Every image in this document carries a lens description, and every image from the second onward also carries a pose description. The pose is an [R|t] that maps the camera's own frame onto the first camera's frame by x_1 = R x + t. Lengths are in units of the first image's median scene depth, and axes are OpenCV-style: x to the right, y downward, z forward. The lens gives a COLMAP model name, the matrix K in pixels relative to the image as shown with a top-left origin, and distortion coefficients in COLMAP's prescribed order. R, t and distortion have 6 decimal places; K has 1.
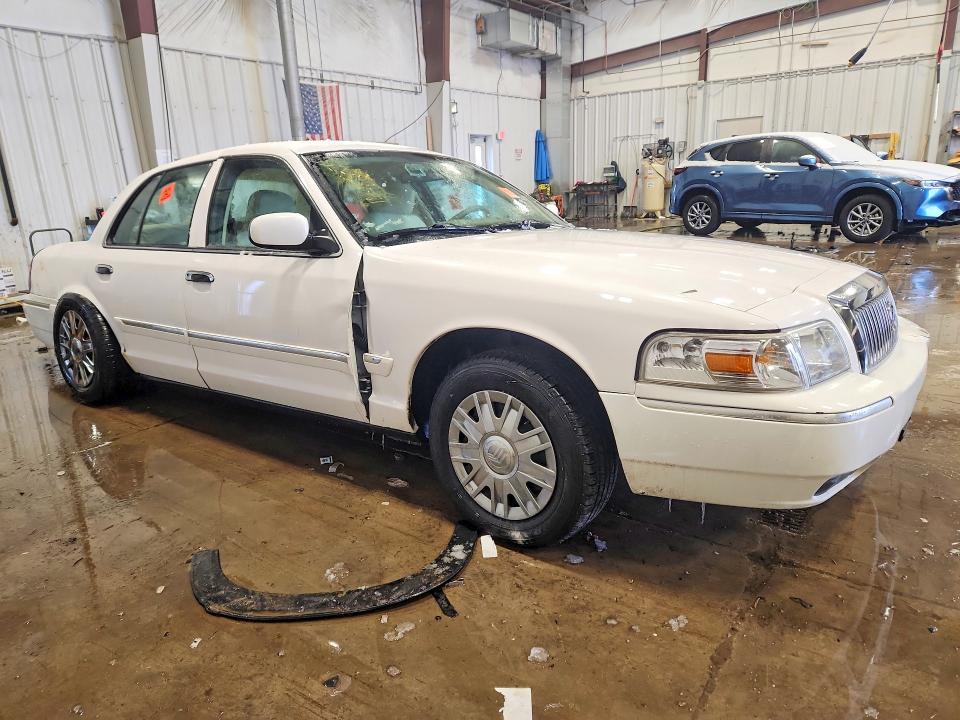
lens RADIAL K [[660.6, 0, 480.0], [0, 660.6, 360.0], [0, 0, 1]] dist [0.070082, -0.050838]
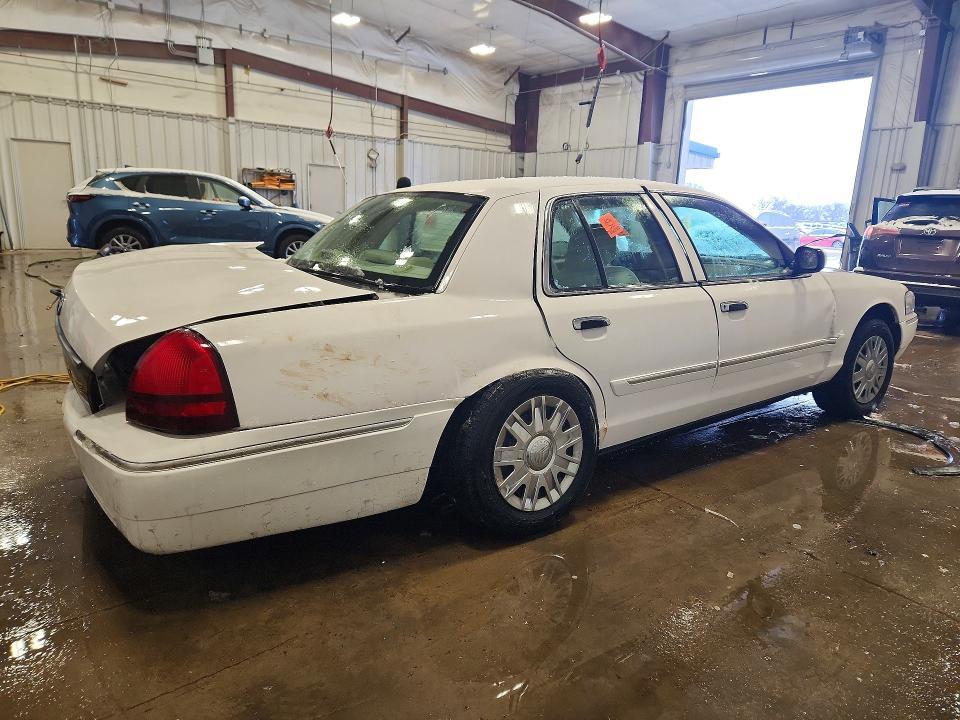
lens RADIAL K [[660.6, 0, 480.0], [0, 660.6, 360.0], [0, 0, 1]] dist [0.070082, -0.050838]
pose [[0.271203, -0.160480, 0.949050, -0.444906], [0.207269, 0.972608, 0.105234, -0.068253], [-0.939941, 0.168169, 0.297037, 0.309481]]
